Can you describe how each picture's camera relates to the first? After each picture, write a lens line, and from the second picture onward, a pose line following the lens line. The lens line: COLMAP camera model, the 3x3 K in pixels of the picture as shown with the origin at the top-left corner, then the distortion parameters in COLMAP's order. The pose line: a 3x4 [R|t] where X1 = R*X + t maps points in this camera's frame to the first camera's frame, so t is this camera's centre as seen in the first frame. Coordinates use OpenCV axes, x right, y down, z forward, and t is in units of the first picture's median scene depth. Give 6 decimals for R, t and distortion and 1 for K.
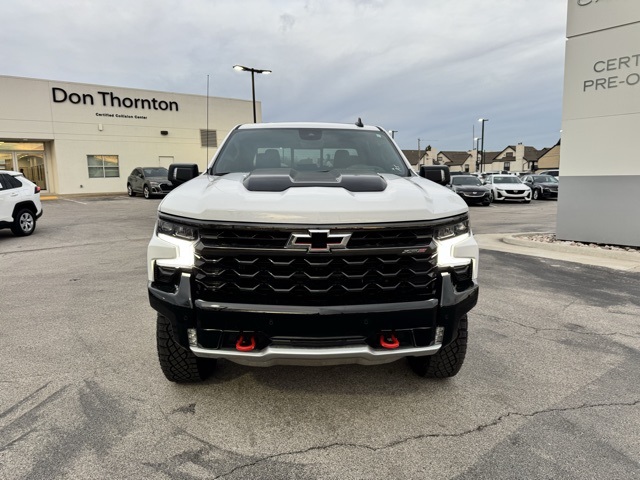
lens RADIAL K [[453.8, 0, 321.8], [0, 453.8, 238.4], [0, 0, 1]] dist [0.065032, -0.088068]
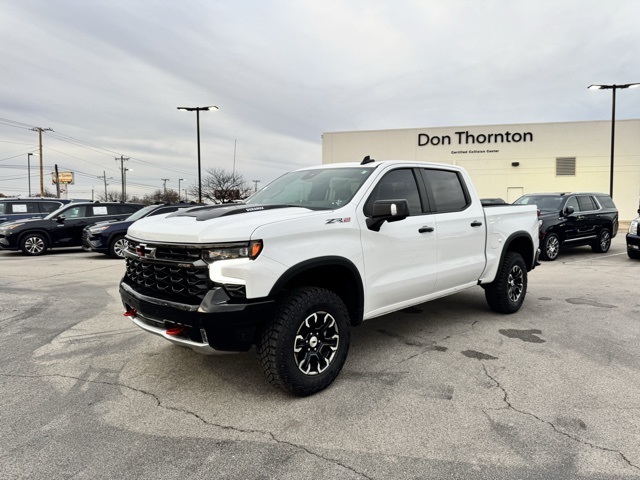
lens RADIAL K [[453.8, 0, 321.8], [0, 453.8, 238.4], [0, 0, 1]] dist [0.065032, -0.088068]
pose [[0.668062, 0.058124, -0.741832, 0.138302], [-0.107150, 0.994069, -0.018607, -0.006557], [0.736350, 0.091918, 0.670328, 0.037202]]
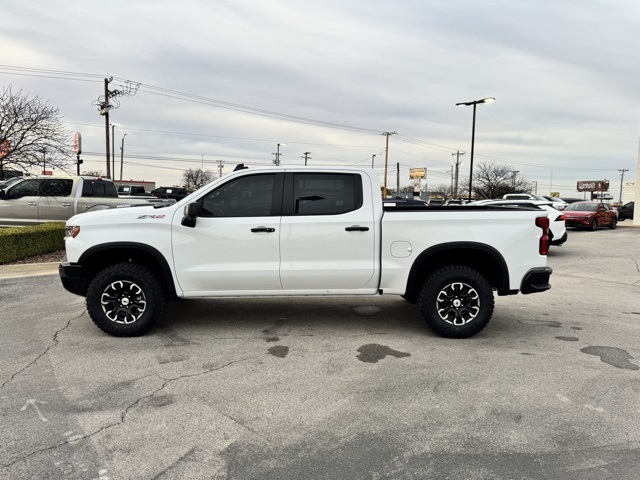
lens RADIAL K [[453.8, 0, 321.8], [0, 453.8, 238.4], [0, 0, 1]] dist [0.065032, -0.088068]
pose [[-0.031181, 0.098493, -0.994649, 0.228646], [-0.154186, 0.982747, 0.102148, -0.038051], [0.987550, 0.156546, -0.015457, 0.215977]]
